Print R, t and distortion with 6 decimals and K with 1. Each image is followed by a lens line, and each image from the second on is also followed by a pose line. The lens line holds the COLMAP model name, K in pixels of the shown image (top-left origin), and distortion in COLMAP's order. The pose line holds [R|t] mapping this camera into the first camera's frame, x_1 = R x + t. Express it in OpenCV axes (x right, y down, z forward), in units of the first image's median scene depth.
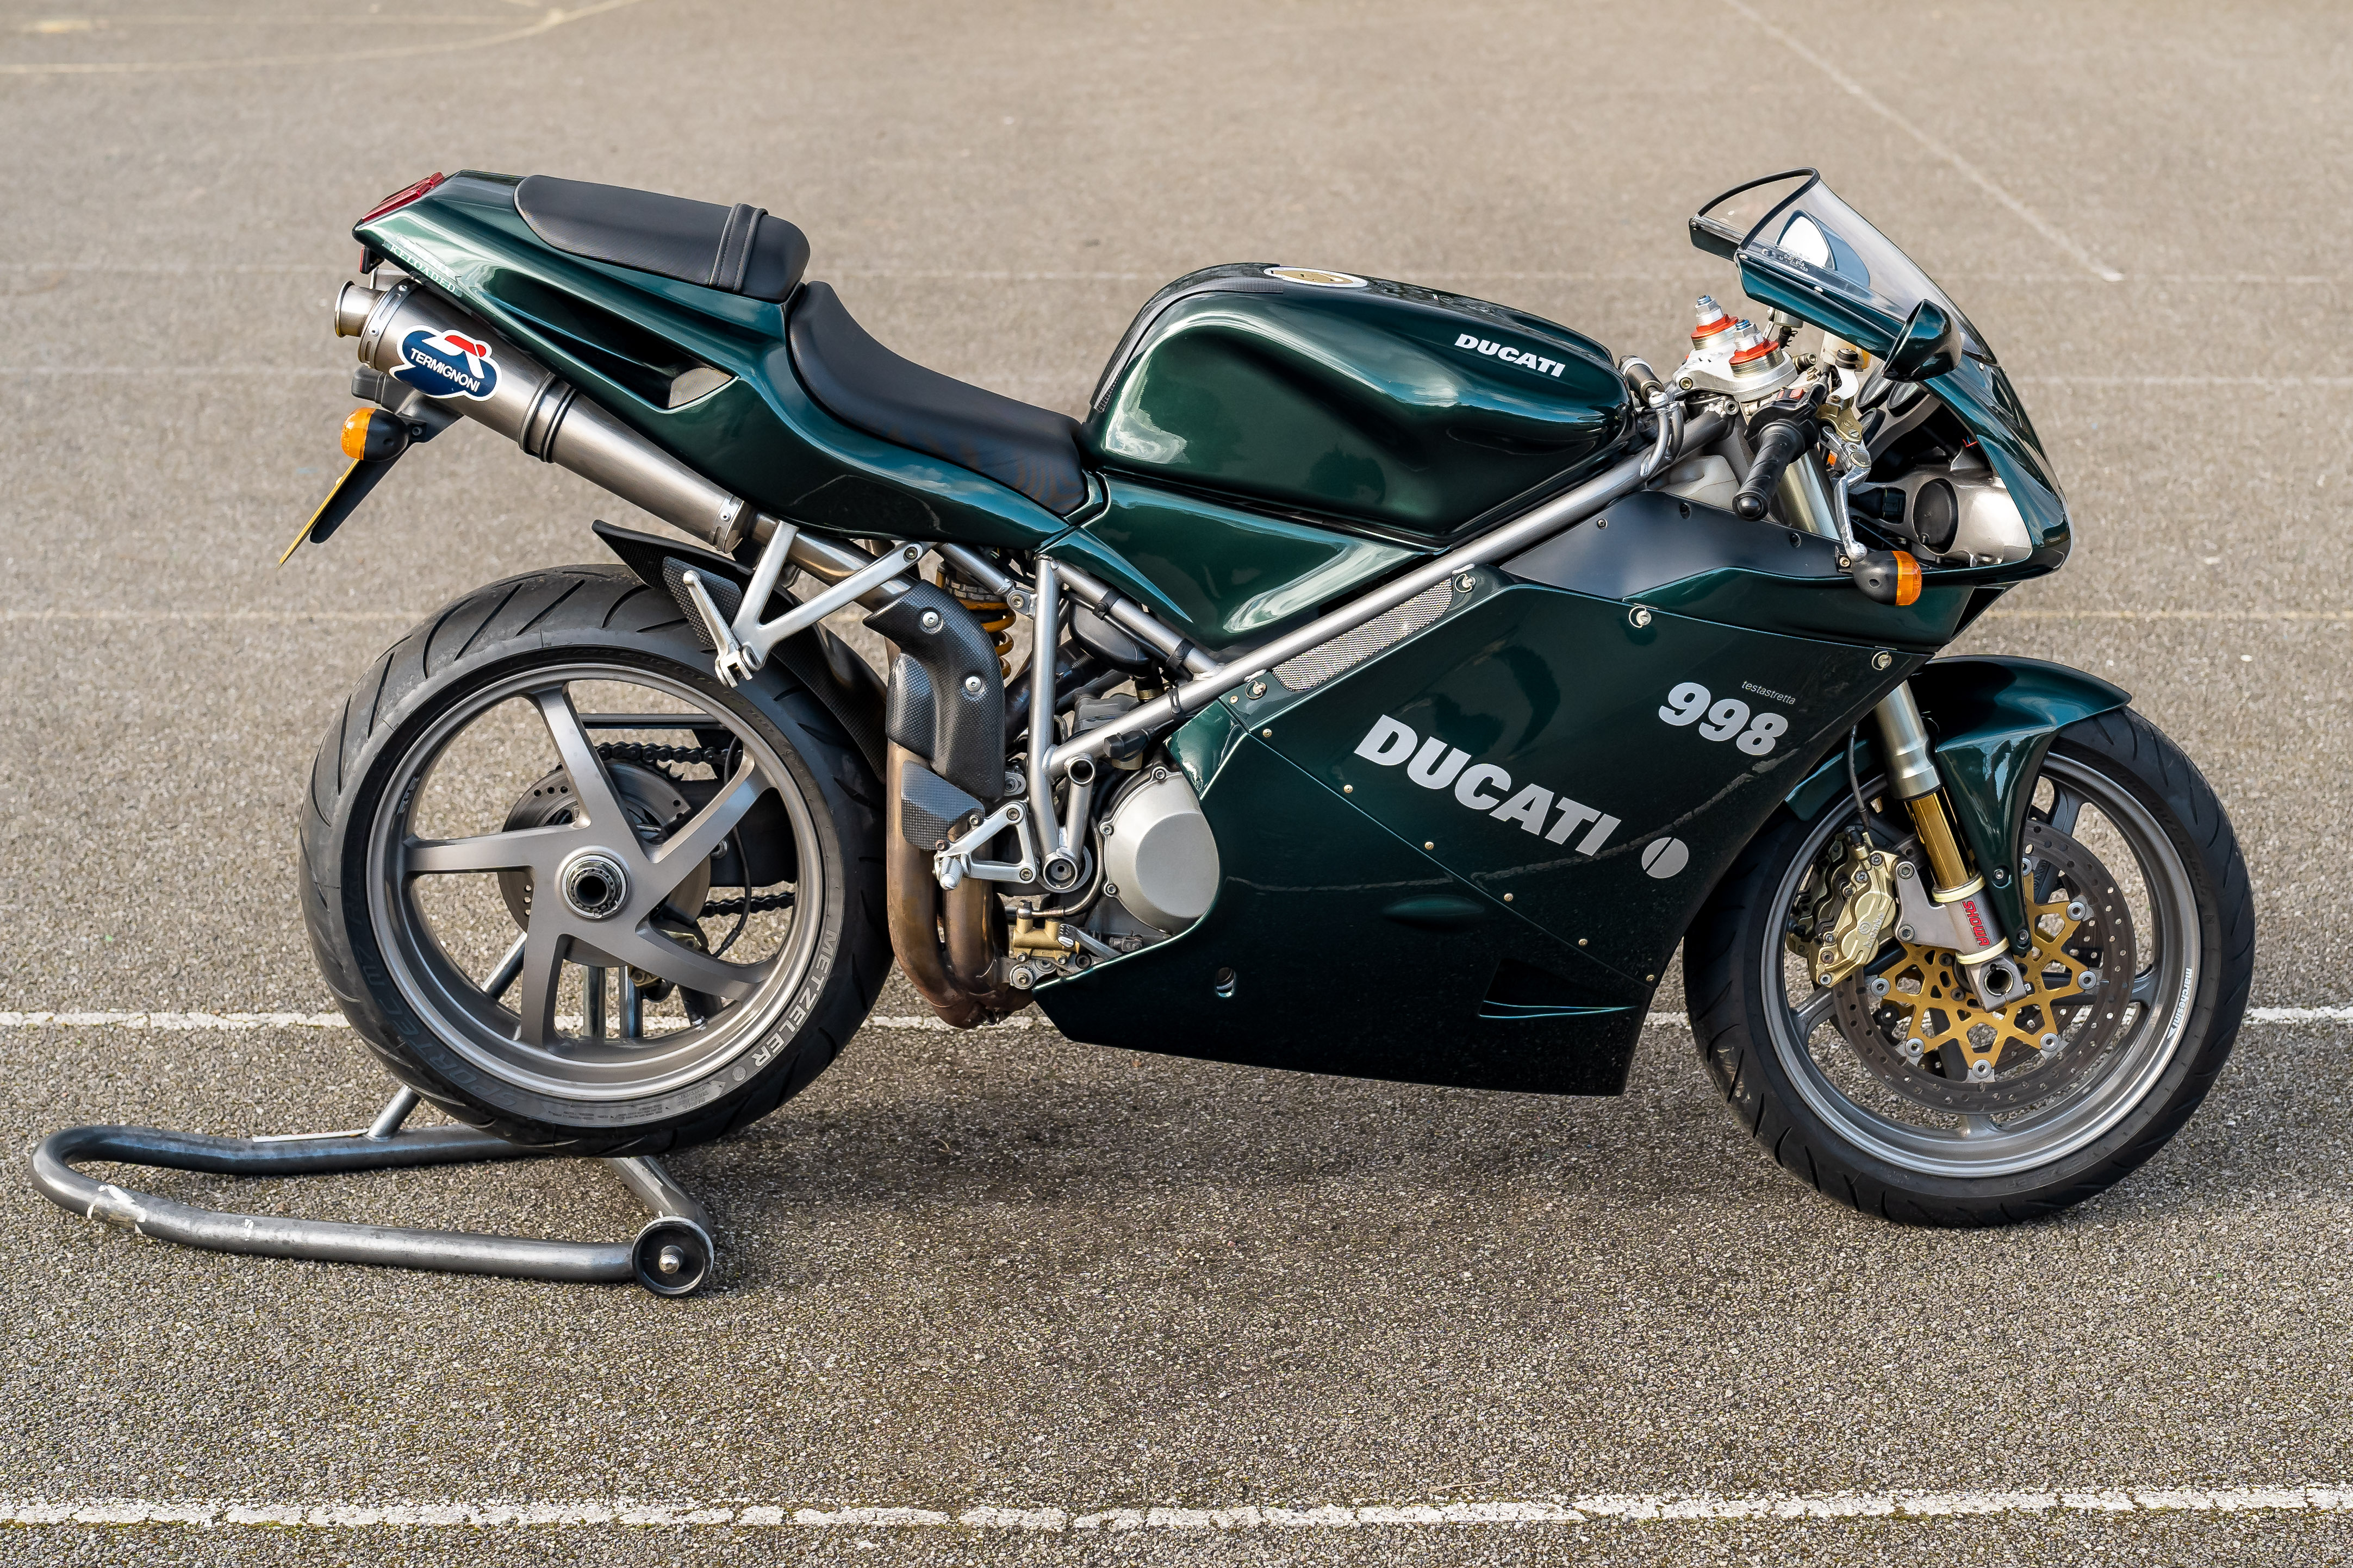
lens RADIAL K [[4471.7, 0, 1177.8], [0, 4471.7, 617.2], [0, 0, 1]] dist [-0.021124, 0.284216]
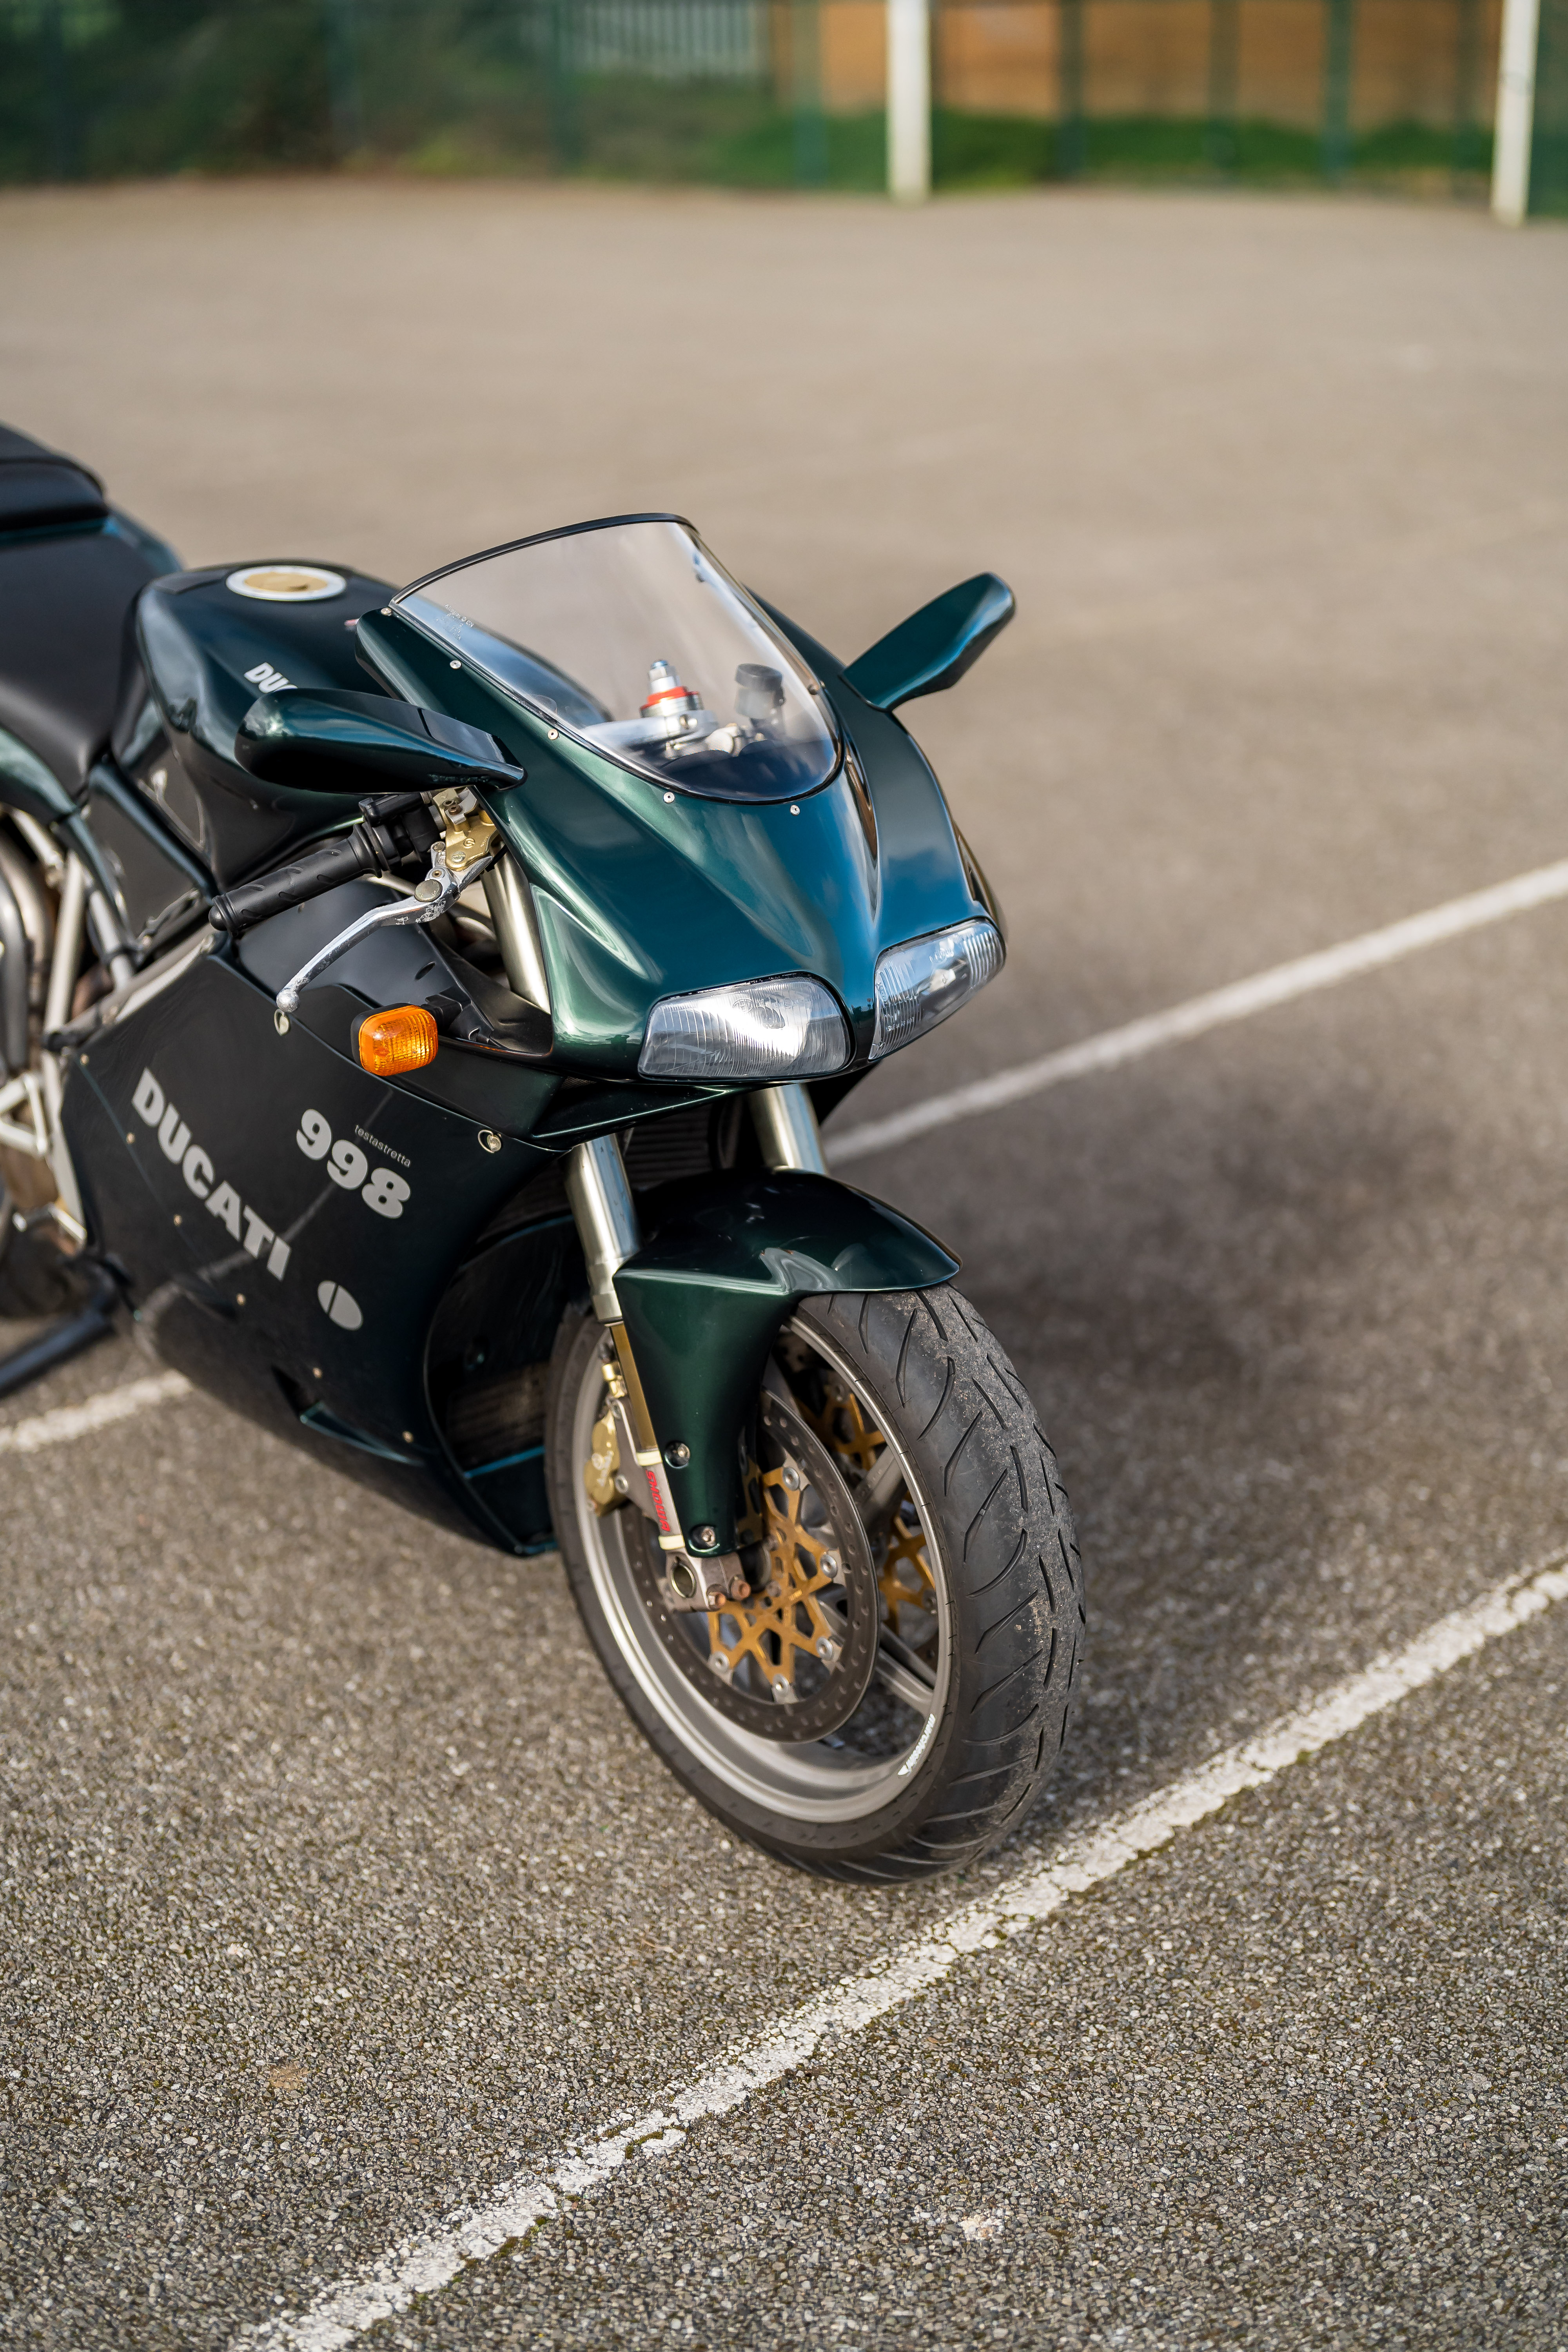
lens RADIAL K [[3243.4, 0, 723.3], [0, 3243.4, 1175.3], [0, 0, 1]] dist [-0.014250, 0.058472]
pose [[0.646145, 0.245597, -0.722620, 0.591935], [-0.145971, 0.969099, 0.198845, -0.103410], [0.749126, -0.023001, 0.662028, 0.635463]]
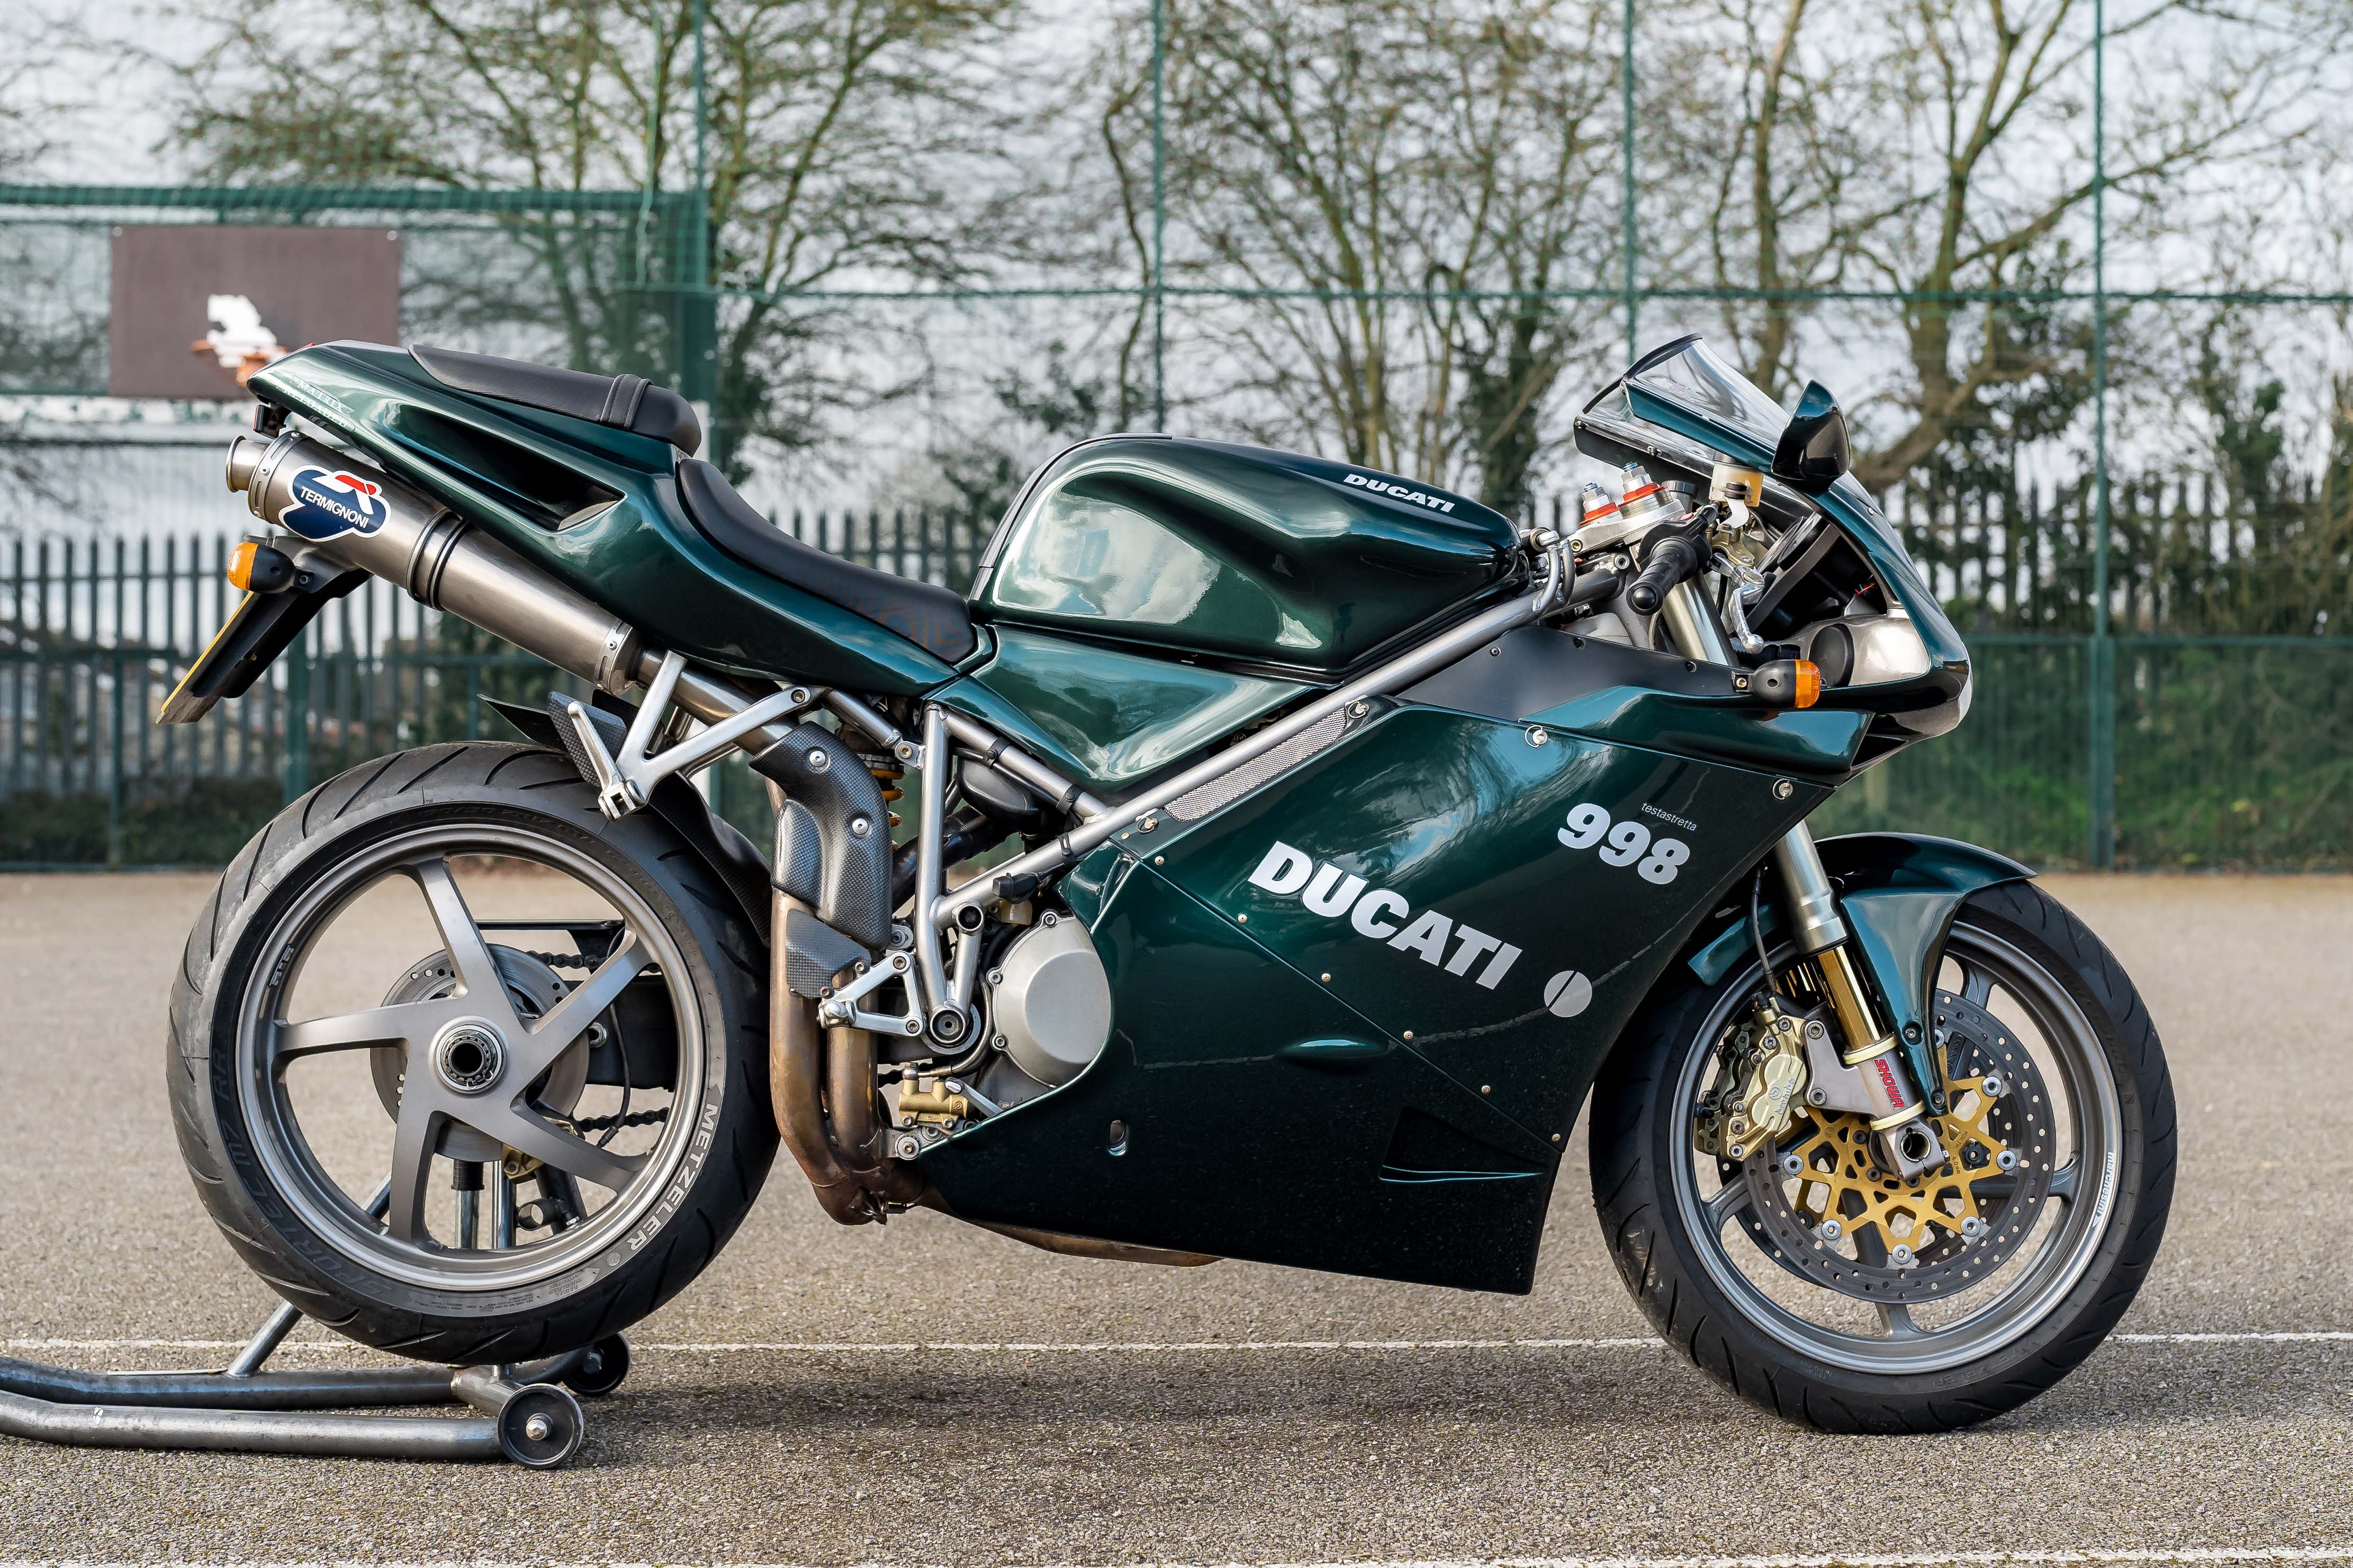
lens RADIAL K [[4344.1, 0, 1052.6], [0, 4344.1, 755.7], [0, 0, 1]] dist [-0.005767, 0.069188]
pose [[0.999996, -0.002002, -0.001770, -0.001641], [0.001562, 0.975354, -0.220639, 0.209196], [0.002168, 0.220636, 0.975354, 0.063665]]
